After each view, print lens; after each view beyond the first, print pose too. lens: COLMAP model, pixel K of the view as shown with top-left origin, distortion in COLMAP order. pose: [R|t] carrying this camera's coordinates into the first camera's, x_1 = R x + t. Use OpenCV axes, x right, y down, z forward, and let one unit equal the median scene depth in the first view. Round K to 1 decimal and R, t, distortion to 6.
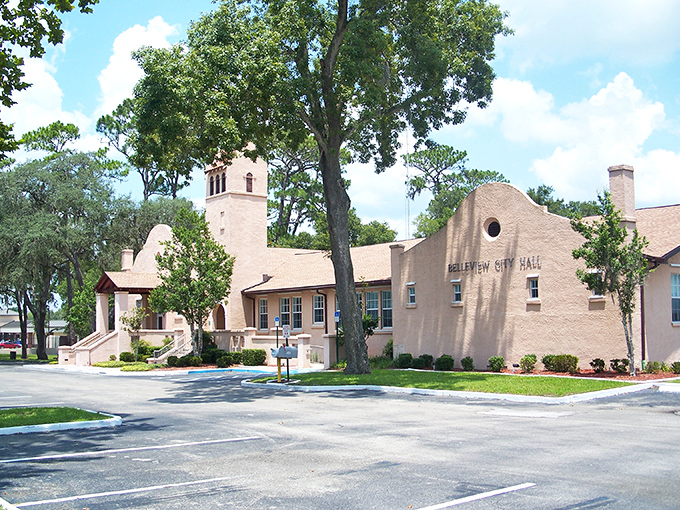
lens RADIAL K [[909.6, 0, 340.0], [0, 909.6, 255.0], [0, 0, 1]] dist [-0.208700, 0.013621]
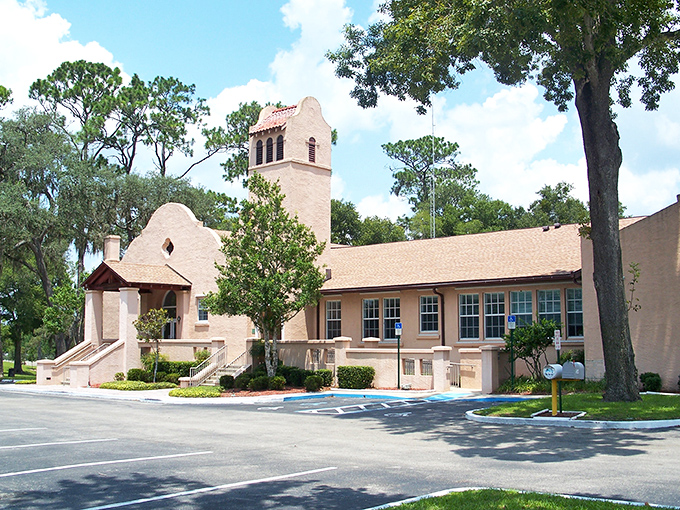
lens RADIAL K [[909.6, 0, 340.0], [0, 909.6, 255.0], [0, 0, 1]] dist [-0.208700, 0.013621]
pose [[0.982729, 0.027431, 0.183007, -0.215681], [-0.024365, 0.999523, -0.018978, 0.023847], [-0.183440, 0.014192, 0.982928, 0.237708]]
